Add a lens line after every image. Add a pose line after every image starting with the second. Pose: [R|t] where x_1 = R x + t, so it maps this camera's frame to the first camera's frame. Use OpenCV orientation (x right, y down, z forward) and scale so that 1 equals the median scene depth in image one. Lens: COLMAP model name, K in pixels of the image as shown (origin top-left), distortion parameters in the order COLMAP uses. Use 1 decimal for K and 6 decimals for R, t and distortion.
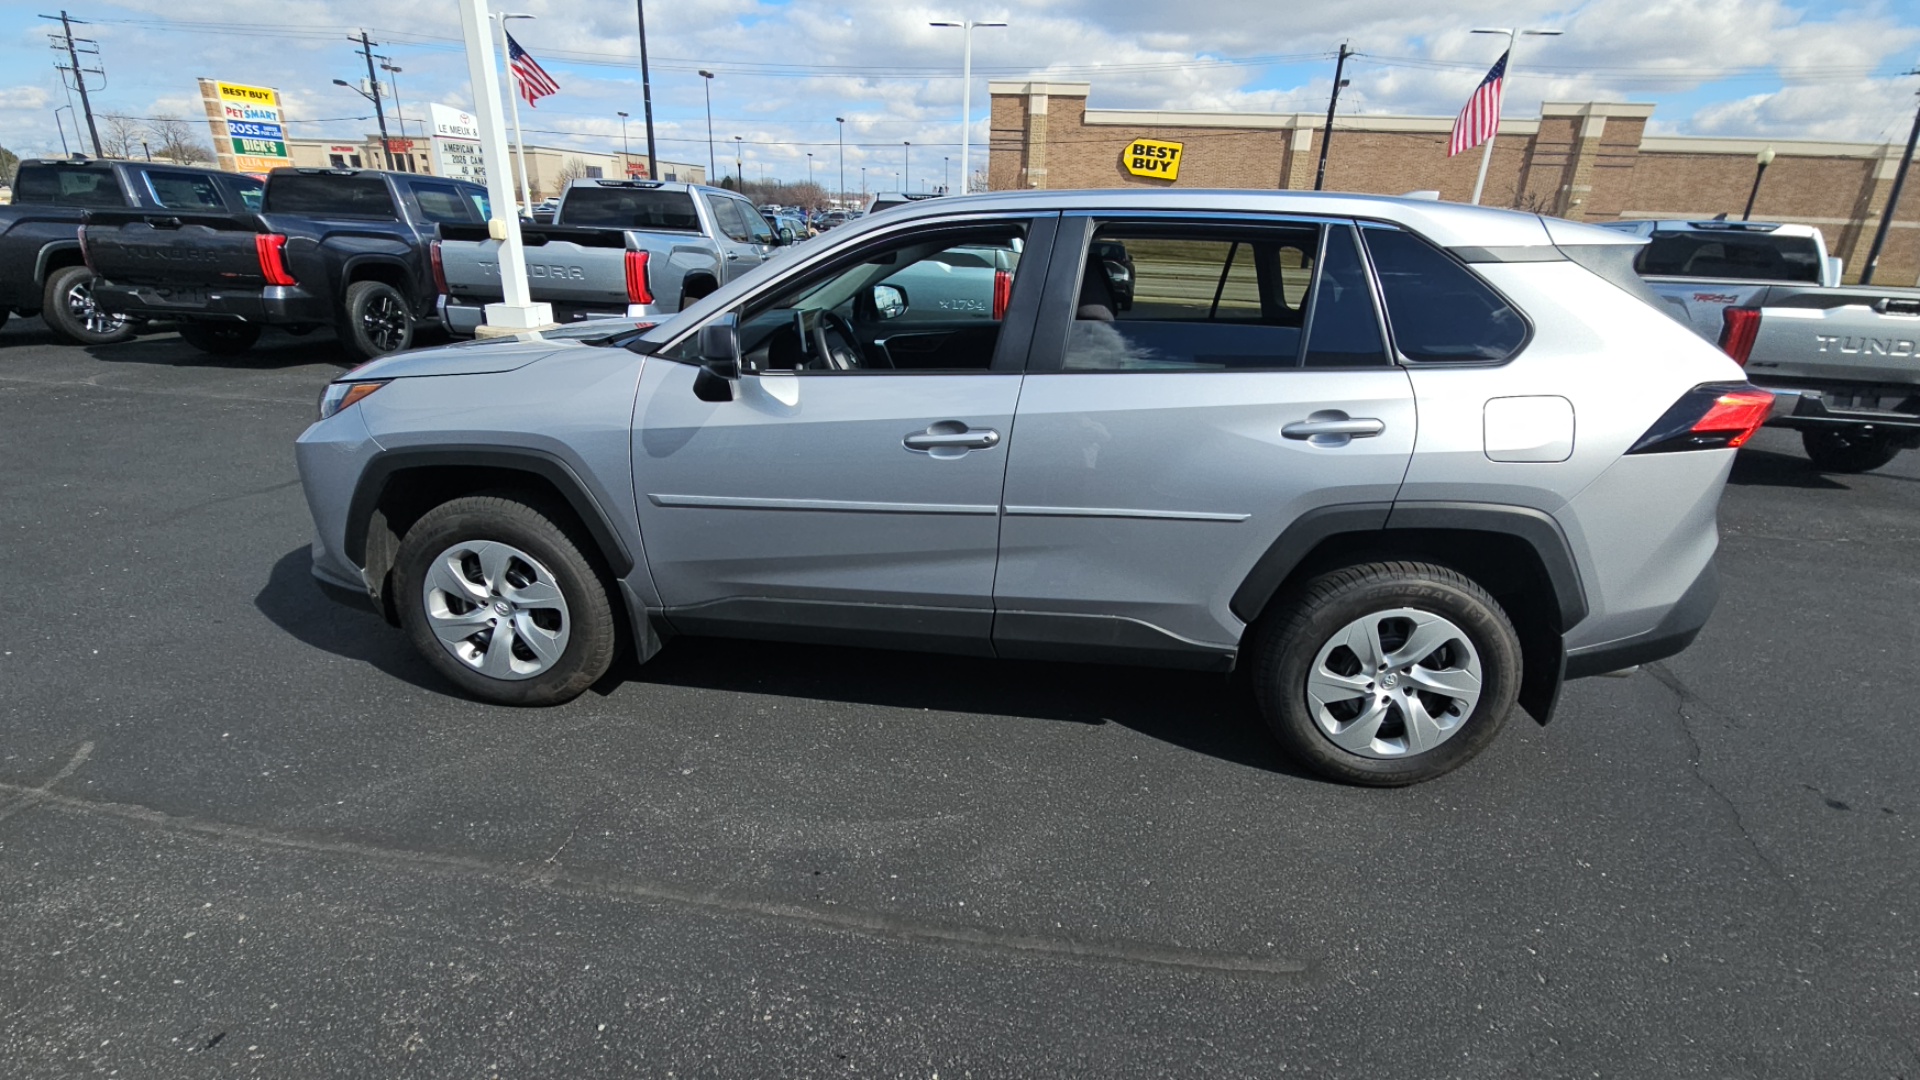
lens RADIAL K [[855.1, 0, 975.6], [0, 855.1, 539.8], [0, 0, 1]] dist [0.010992, -0.008208]
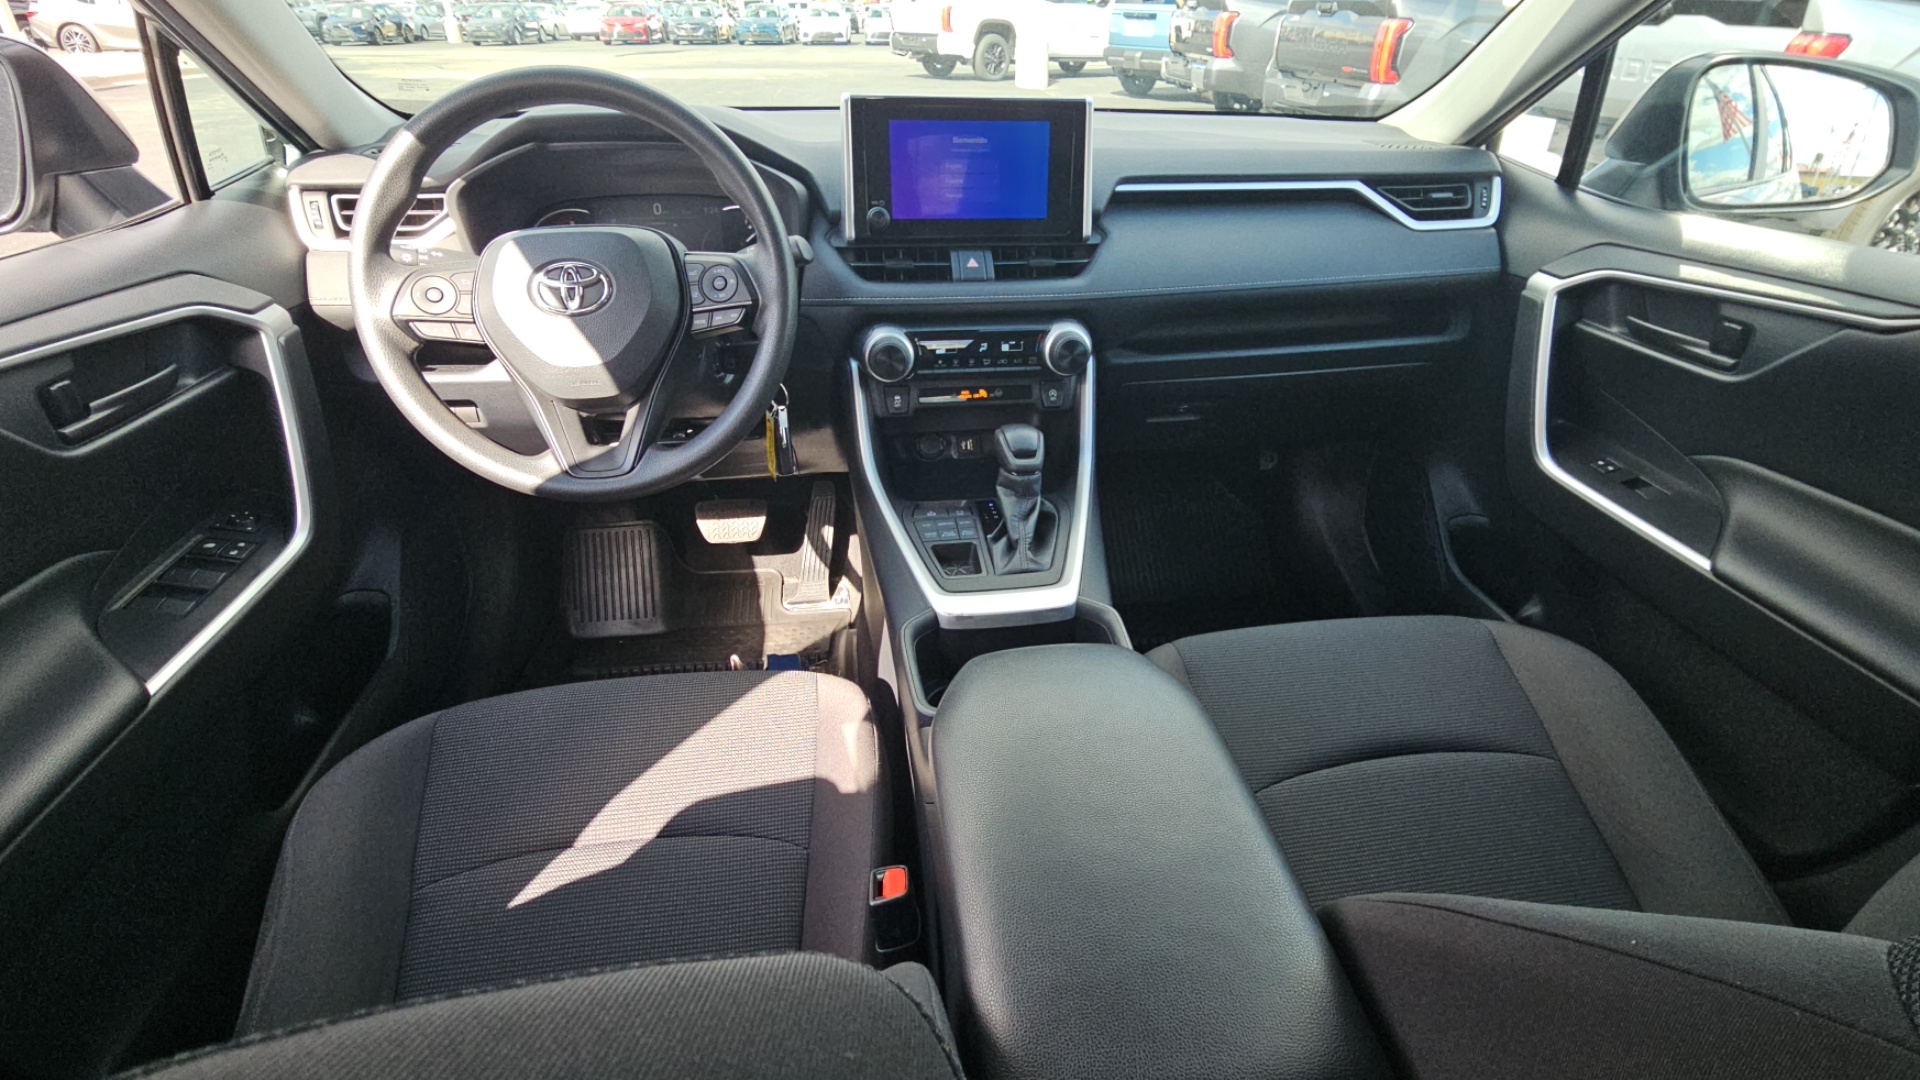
lens RADIAL K [[855.1, 0, 979.3], [0, 855.1, 540.7], [0, 0, 1]] dist [0.010992, -0.008208]
pose [[0.256340, 0.482477, -0.837559, 0.055762], [-0.332370, 0.857672, 0.392339, -0.110853], [0.907645, 0.177807, 0.380217, 0.400919]]
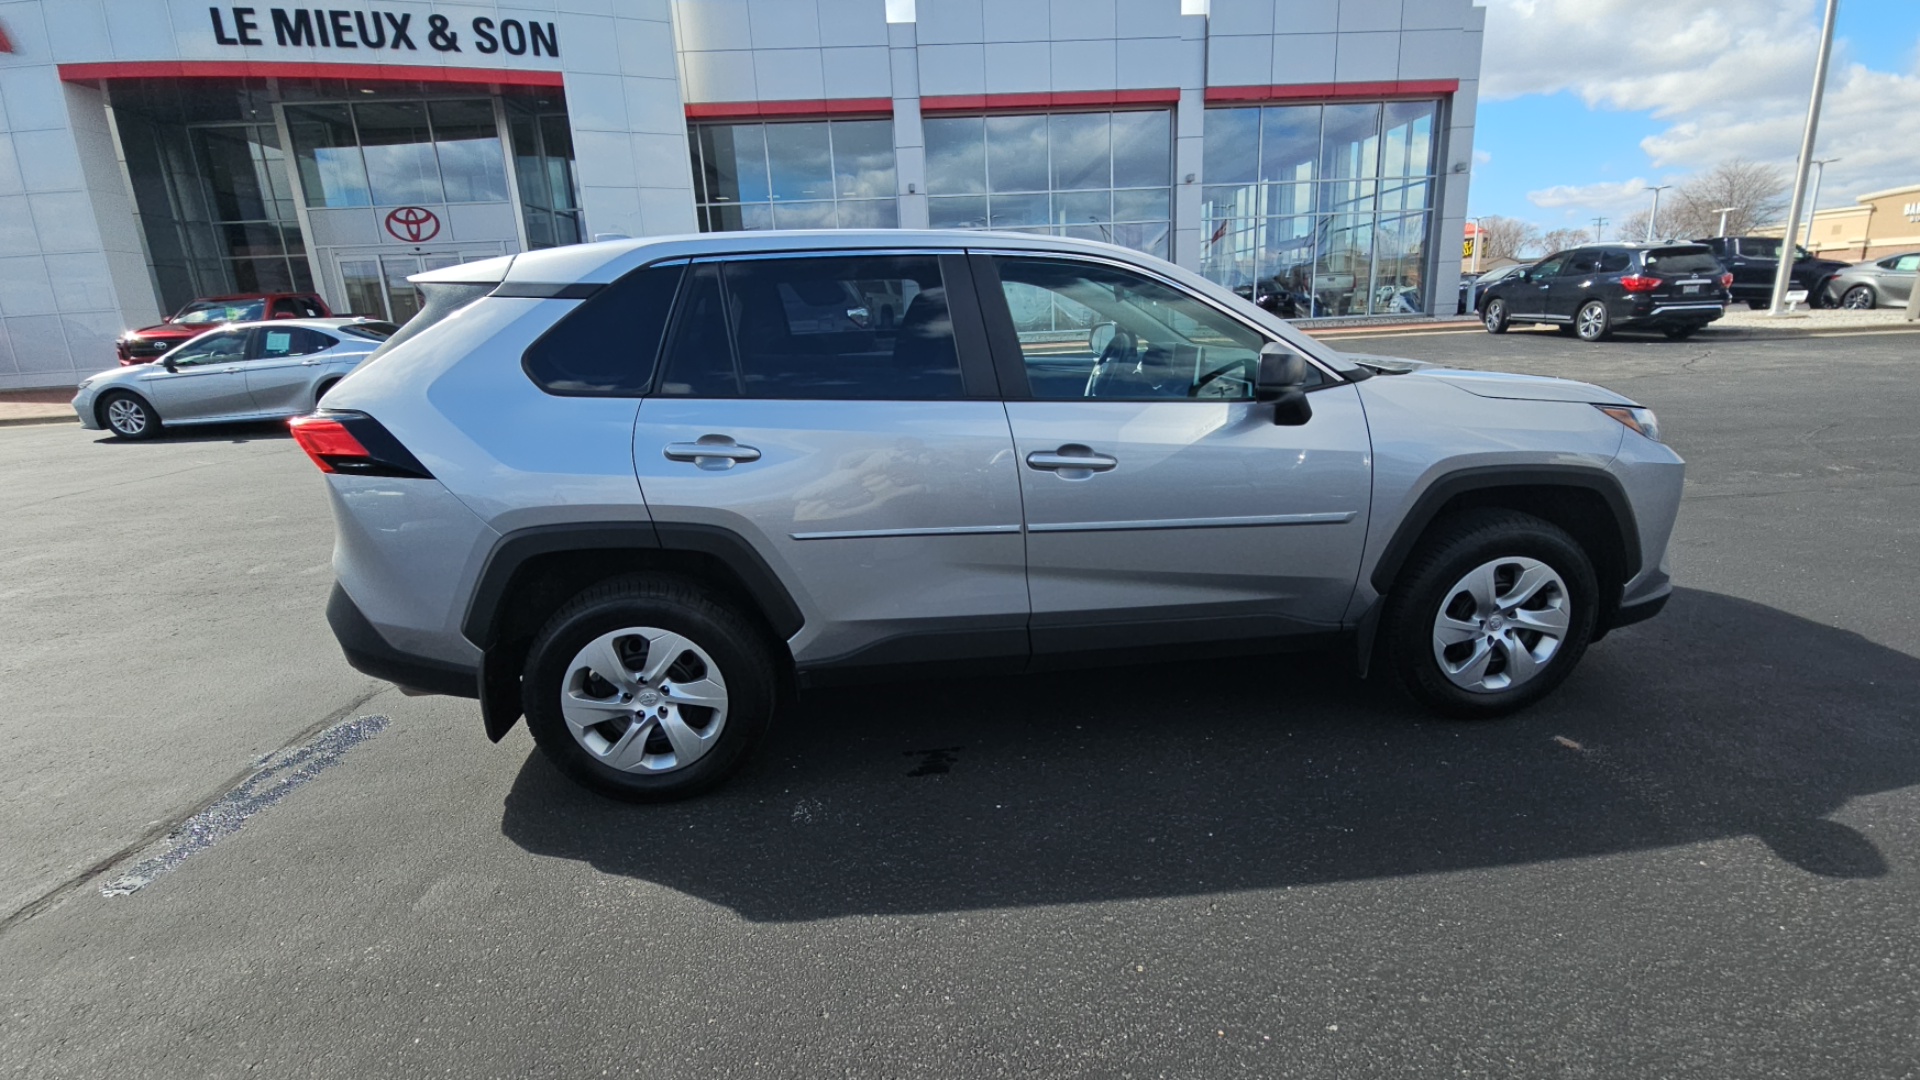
lens RADIAL K [[855.1, 0, 975.6], [0, 855.1, 540.0], [0, 0, 1]] dist [0.010992, -0.008208]
pose [[-0.977471, 0.061187, -0.202009, 0.124850], [-0.066466, 0.819143, 0.569725, -0.282598], [0.200334, 0.570316, -0.796621, 0.836462]]
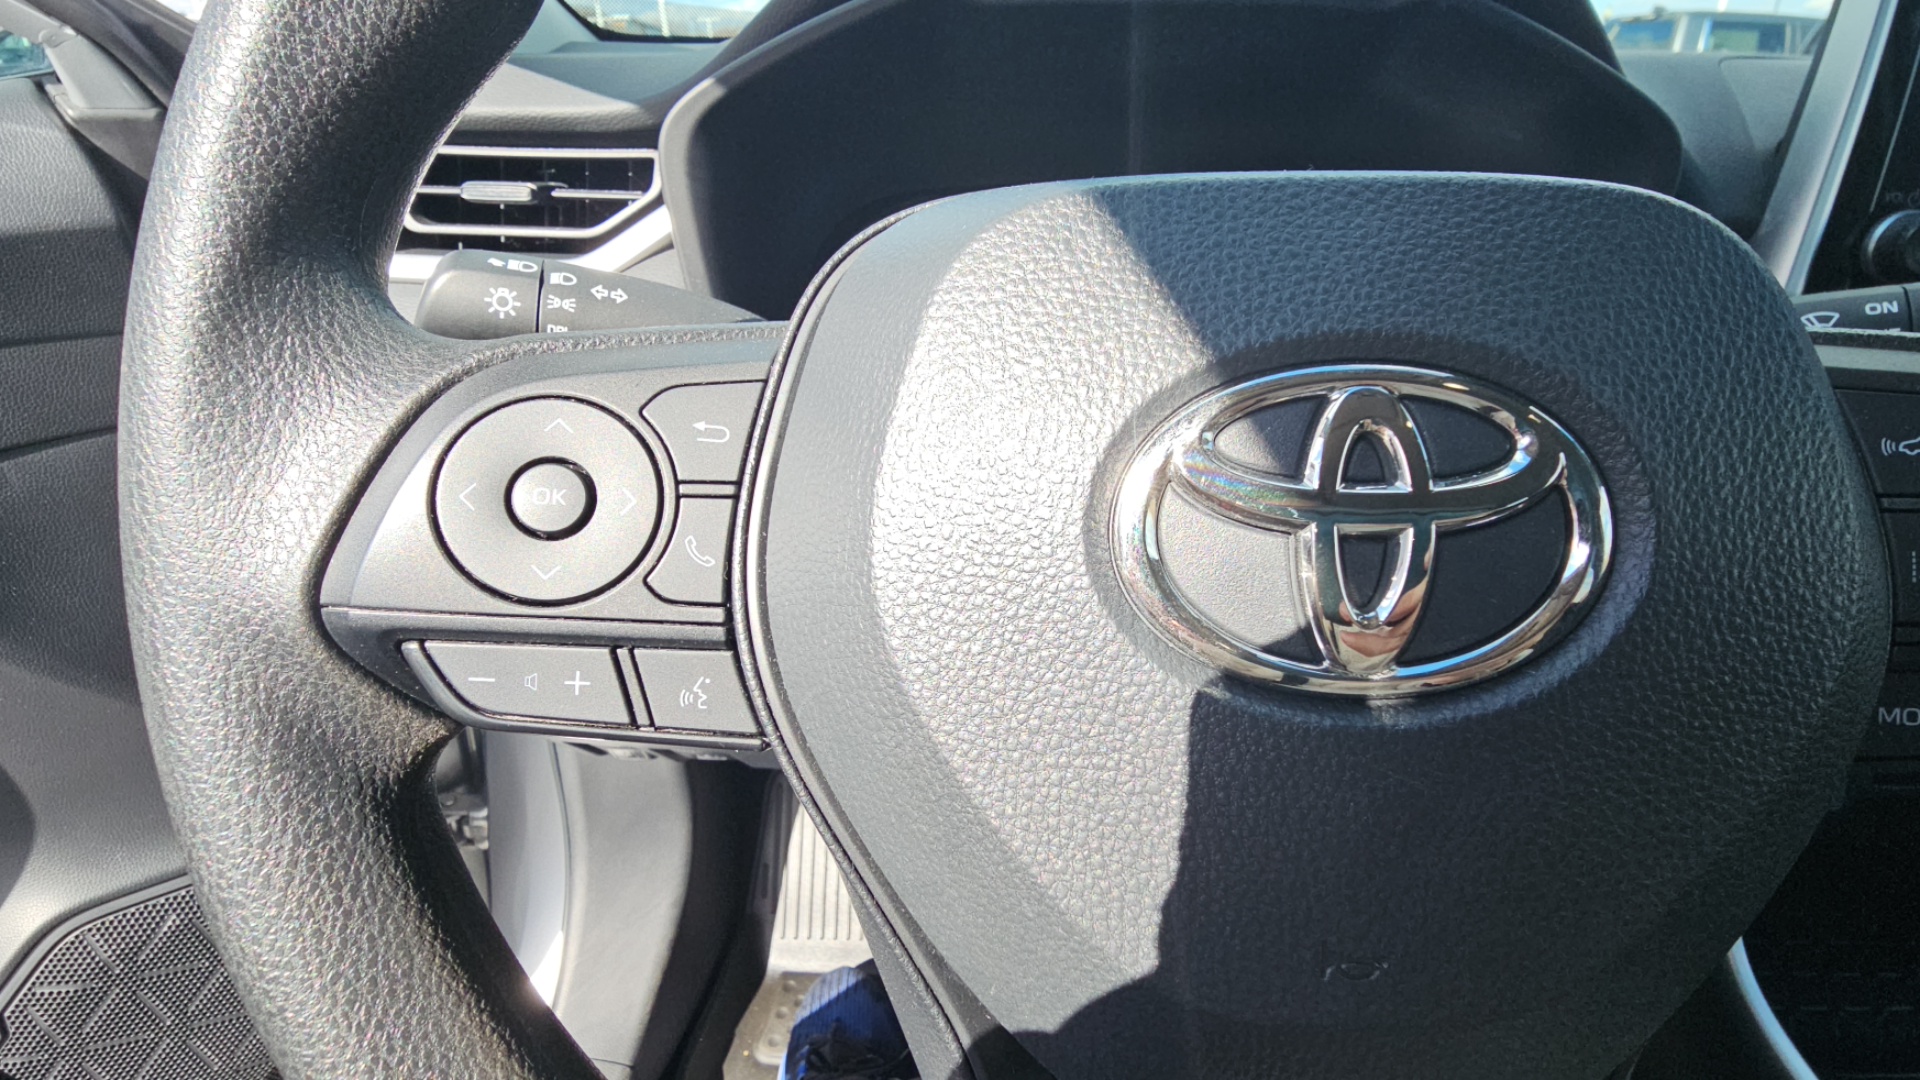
lens RADIAL K [[855.1, 0, 978.8], [0, 855.1, 542.7], [0, 0, 1]] dist [0.010992, -0.008208]
pose [[0.079368, 0.432196, -0.898280, -0.042499], [-0.347907, 0.856470, 0.381340, -0.083968], [0.934164, 0.282252, 0.218340, 0.380596]]
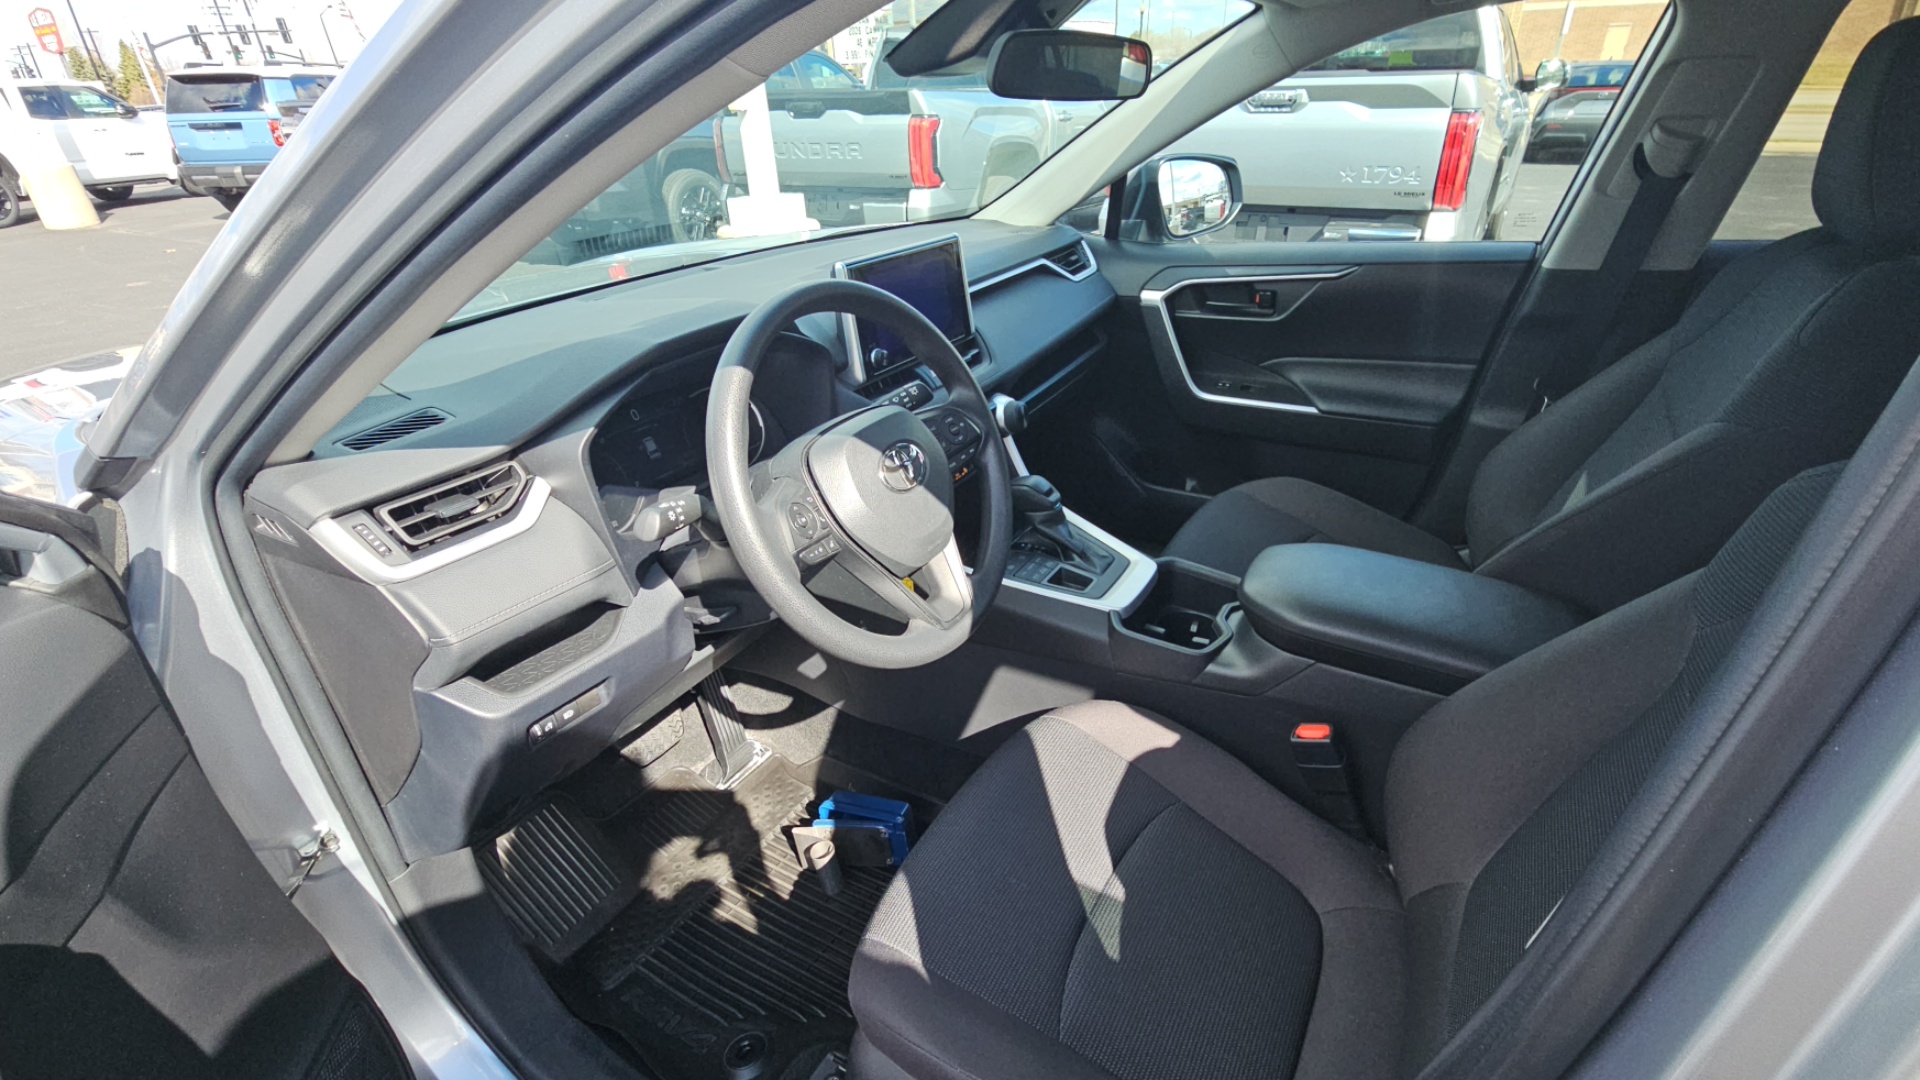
lens RADIAL K [[855.1, 0, 979.5], [0, 855.1, 538.7], [0, 0, 1]] dist [0.010992, -0.008208]
pose [[0.910437, 0.135470, -0.390834, -0.001863], [-0.080559, 0.984828, 0.153698, -0.089548], [0.405726, -0.108448, 0.907538, 0.292416]]
